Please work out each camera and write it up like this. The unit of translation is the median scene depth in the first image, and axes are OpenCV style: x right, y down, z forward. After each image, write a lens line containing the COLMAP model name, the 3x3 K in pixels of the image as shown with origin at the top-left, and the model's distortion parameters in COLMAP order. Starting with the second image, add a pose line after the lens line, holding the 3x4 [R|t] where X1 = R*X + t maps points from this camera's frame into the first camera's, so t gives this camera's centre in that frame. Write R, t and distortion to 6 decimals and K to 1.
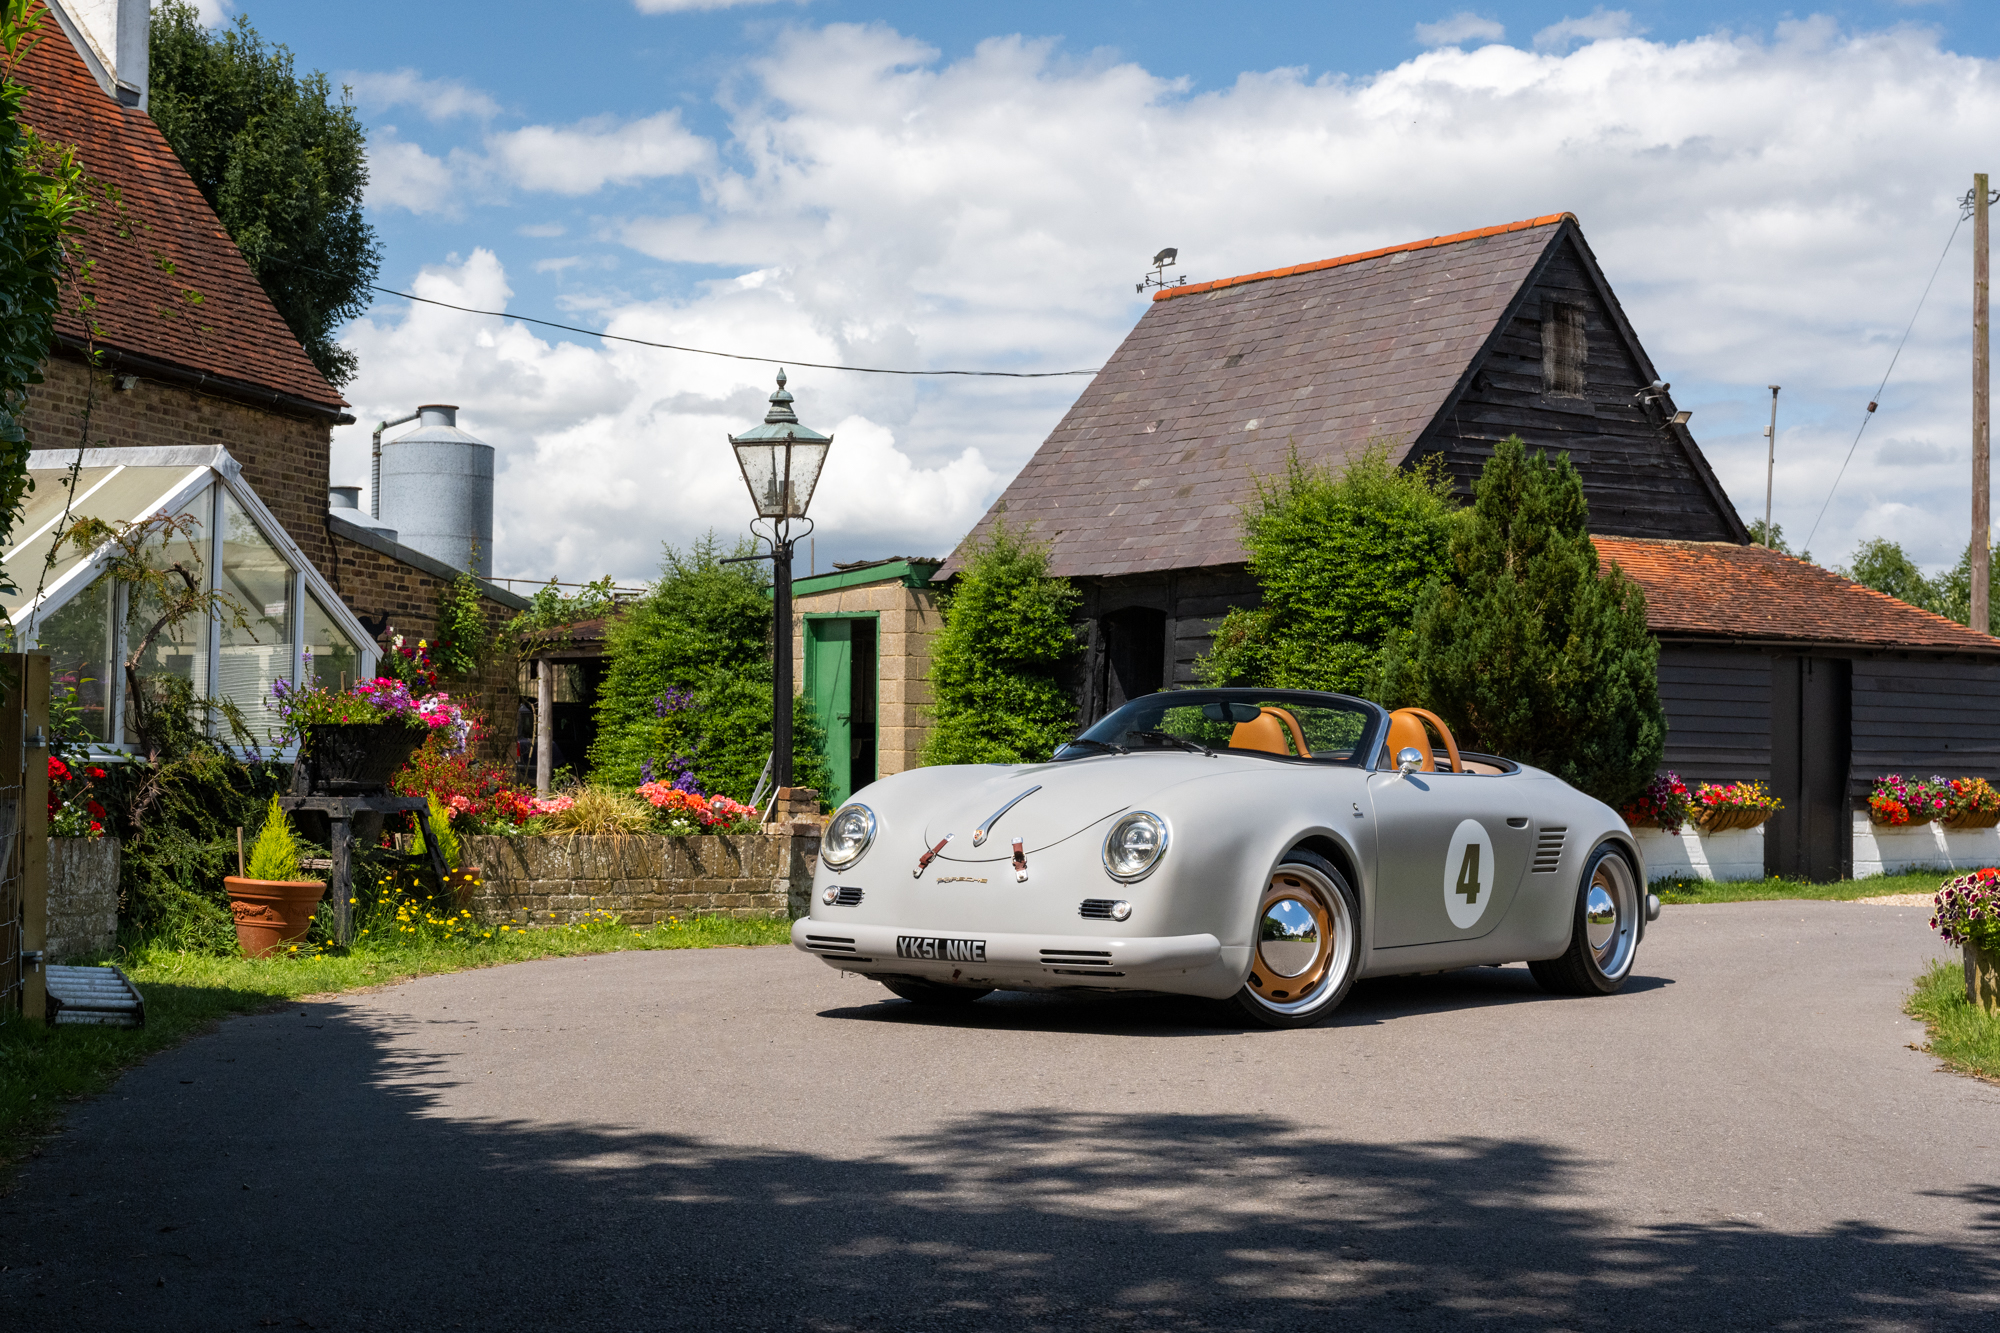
lens RADIAL K [[2895.5, 0, 949.1], [0, 2895.5, 612.4], [0, 0, 1]] dist [-0.003502, 0.000000]
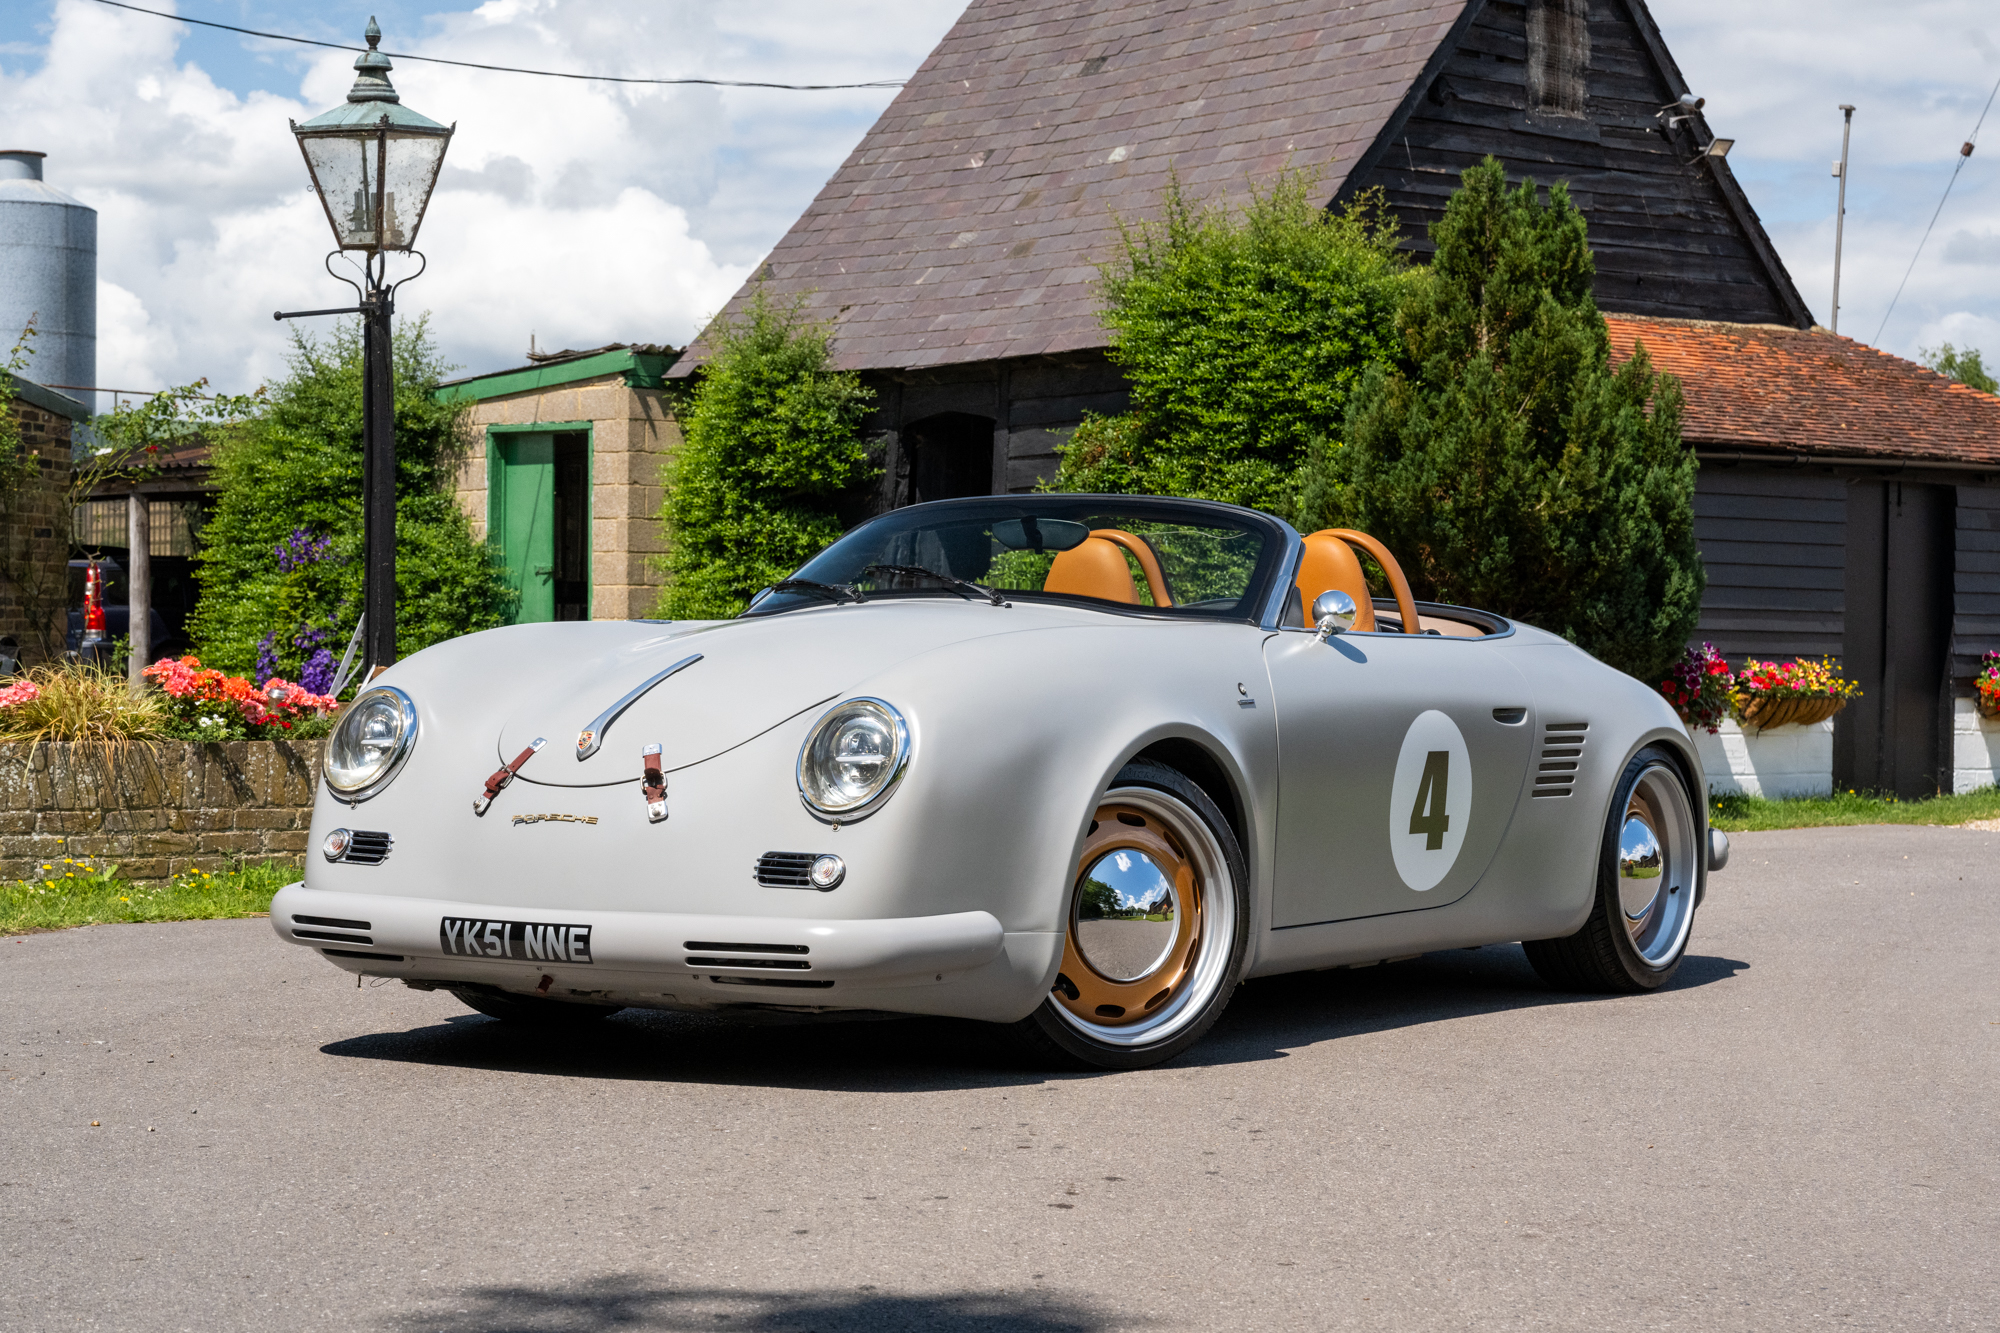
lens RADIAL K [[3728.0, 0, 1012.7], [0, 3728.0, 664.3], [0, 0, 1]] dist [0.008158, 0.000000]
pose [[0.997527, -0.003062, 0.070223, 0.017150], [-0.000977, 0.998349, 0.057423, 0.007863], [-0.070283, -0.057350, 0.995877, 0.105139]]
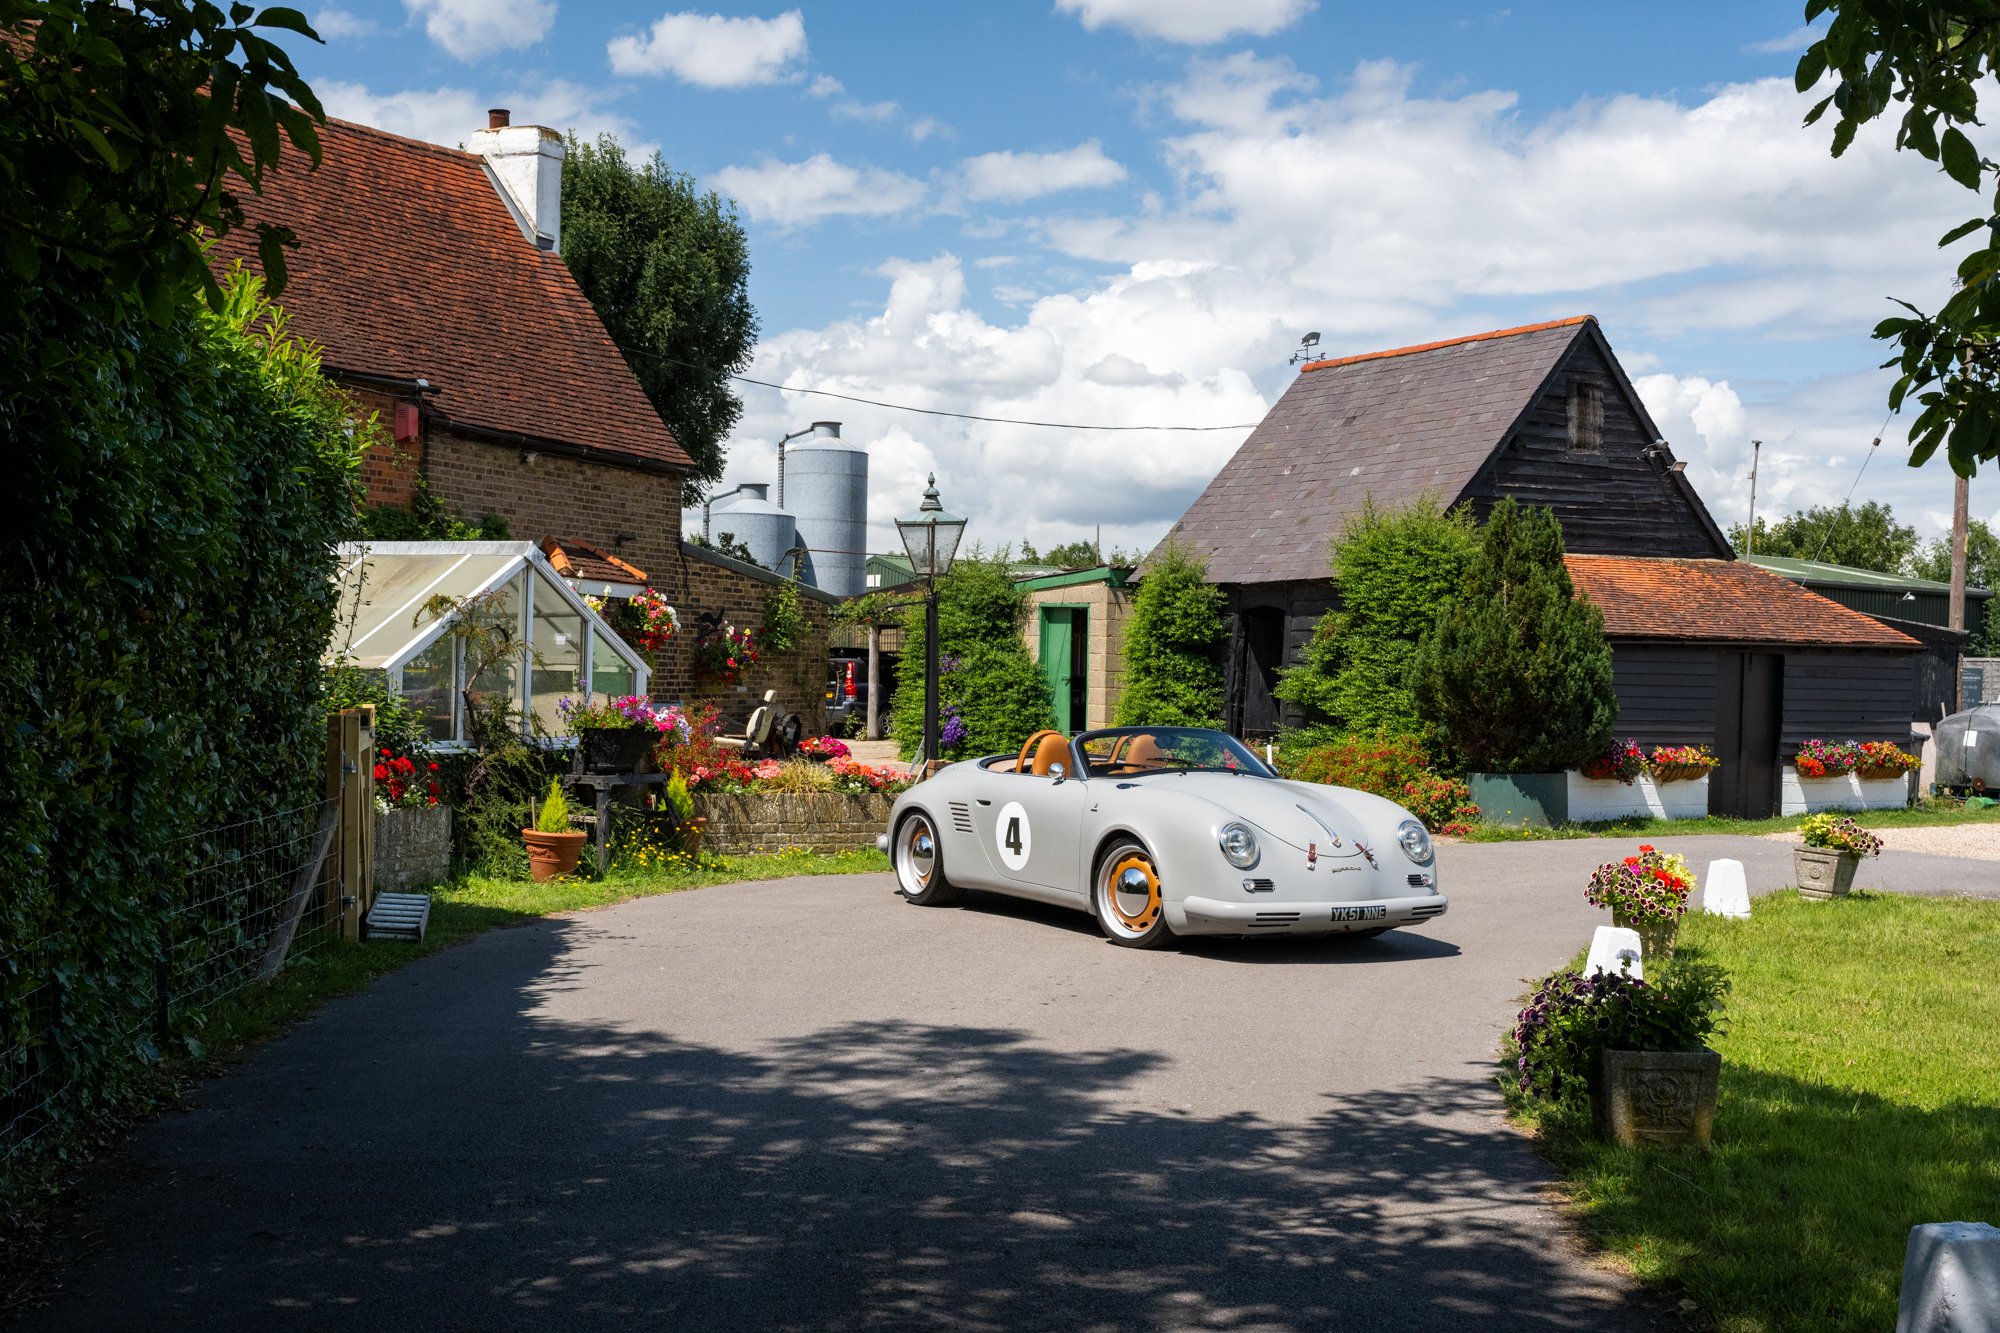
lens RADIAL K [[2259.6, 0, 1016.2], [0, 2259.6, 674.7], [0, 0, 1]] dist [-0.005730, 0.000000]
pose [[0.993505, 0.010662, -0.113288, 0.077063], [-0.004509, 0.998507, 0.054431, -0.030281], [0.113699, -0.053567, 0.992070, -0.085584]]
